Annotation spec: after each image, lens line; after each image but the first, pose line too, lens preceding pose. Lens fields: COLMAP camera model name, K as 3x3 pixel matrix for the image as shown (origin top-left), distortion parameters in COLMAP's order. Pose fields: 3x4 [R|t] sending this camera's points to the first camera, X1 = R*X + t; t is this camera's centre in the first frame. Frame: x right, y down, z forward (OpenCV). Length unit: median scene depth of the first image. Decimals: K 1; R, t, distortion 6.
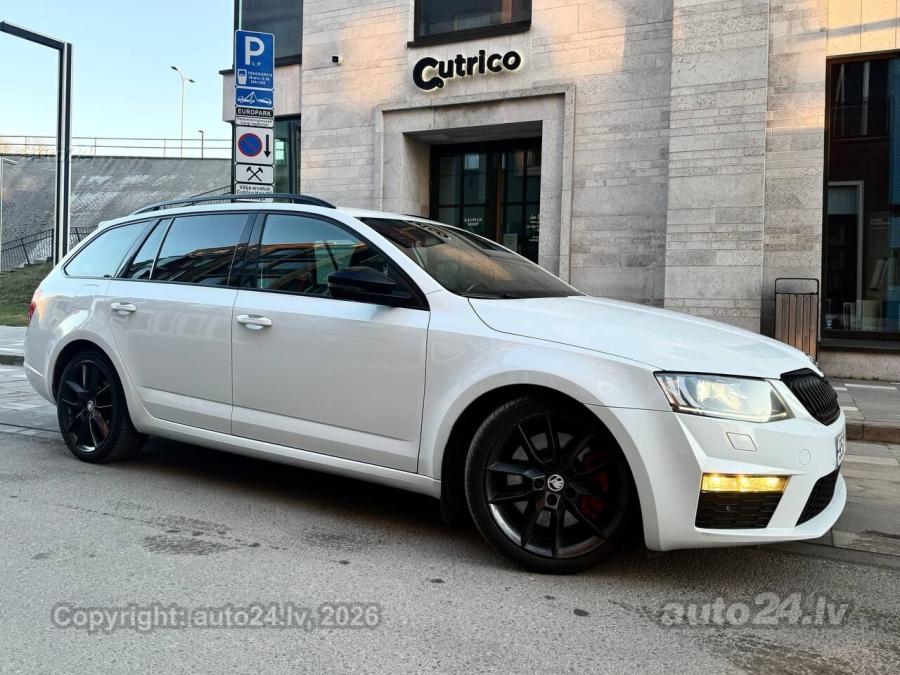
lens RADIAL K [[719.7, 0, 475.6], [0, 719.7, 290.3], [0, 0, 1]] dist [0.054582, -0.081831]
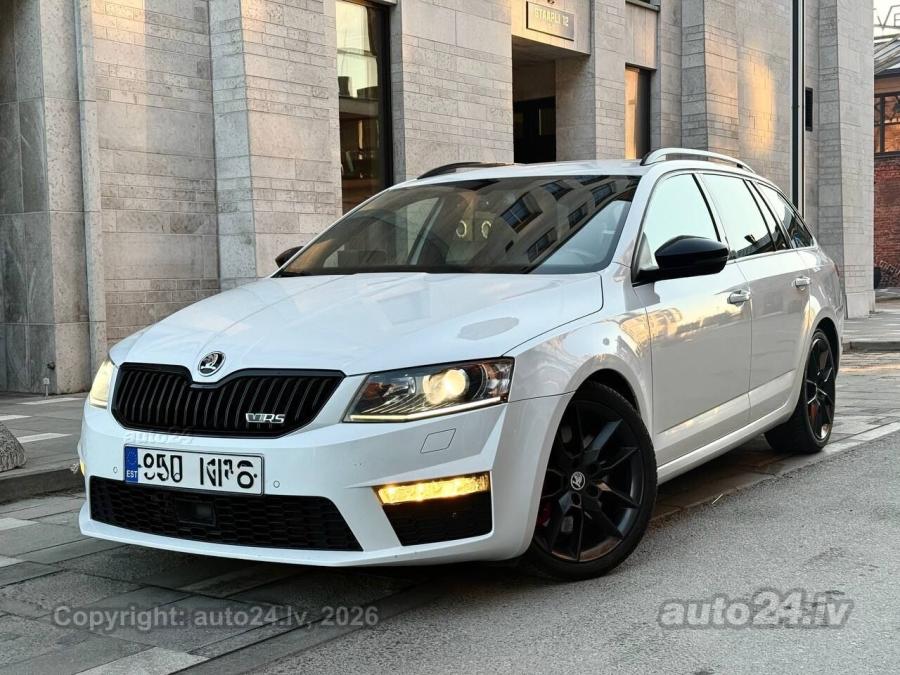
lens RADIAL K [[1219.3, 0, 463.9], [0, 1219.3, 316.9], [0, 0, 1]] dist [0.108336, 0.000000]
pose [[0.204963, -0.059155, 0.976981, -0.897892], [0.020697, 0.998211, 0.056098, -0.013940], [-0.978551, 0.008723, 0.205820, 0.538747]]
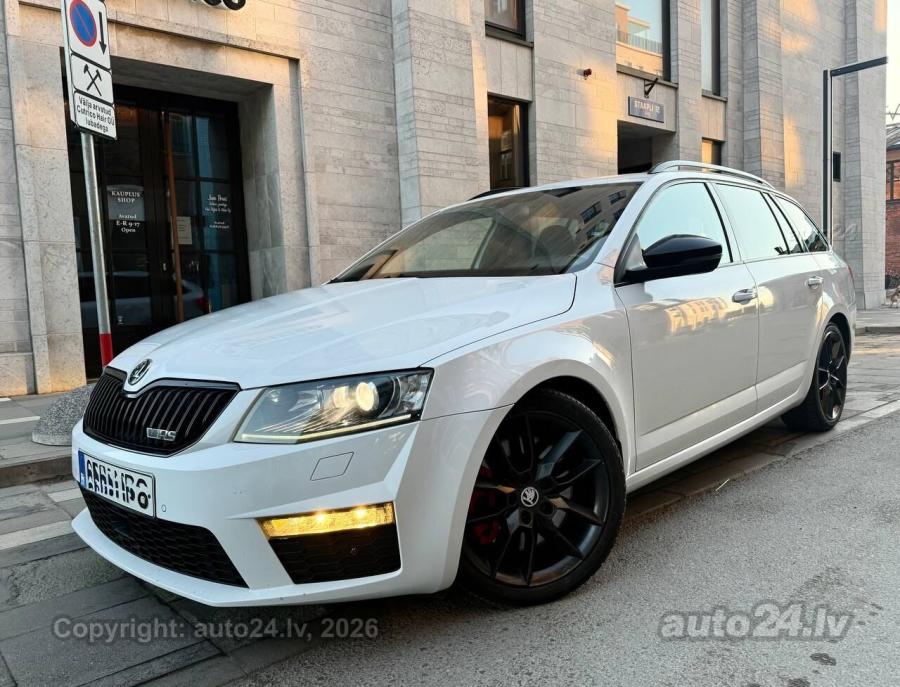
lens RADIAL K [[705.4, 0, 472.3], [0, 705.4, 340.2], [0, 0, 1]] dist [0.063780, -0.079207]
pose [[0.397026, -0.099496, 0.912398, -0.678573], [0.043138, 0.995031, 0.089736, -0.003301], [-0.916793, 0.003731, 0.399346, 0.512904]]
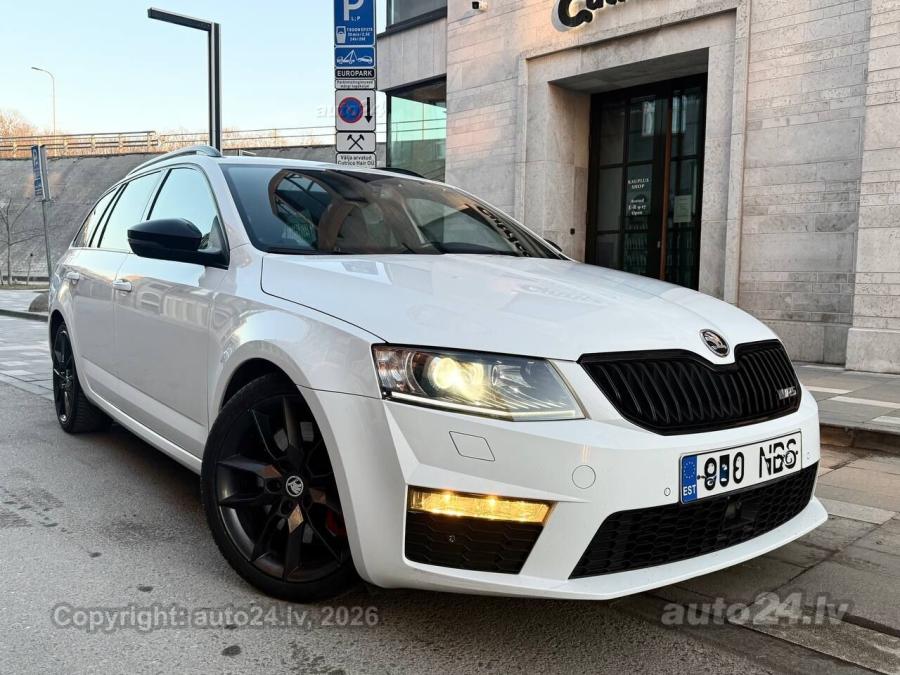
lens RADIAL K [[792.9, 0, 457.7], [0, 792.9, 331.5], [0, 0, 1]] dist [0.075205, -0.177923]
pose [[0.931210, 0.014868, -0.364180, 0.178493], [0.009723, 0.997799, 0.065597, 0.014242], [0.364354, -0.064625, 0.929016, 0.085508]]
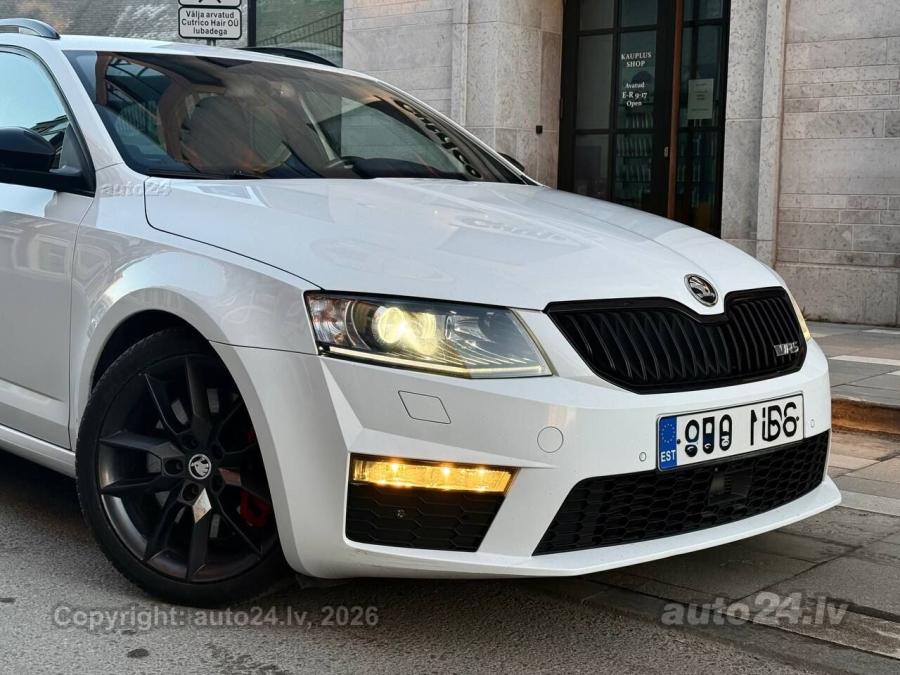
lens RADIAL K [[1302.7, 0, 478.9], [0, 1302.7, 303.4], [0, 0, 1]] dist [0.092738, 0.000000]
pose [[0.962213, 0.018976, -0.271636, 0.200417], [0.003447, 0.996640, 0.081833, 0.009550], [0.272276, -0.079677, 0.958915, -0.006883]]
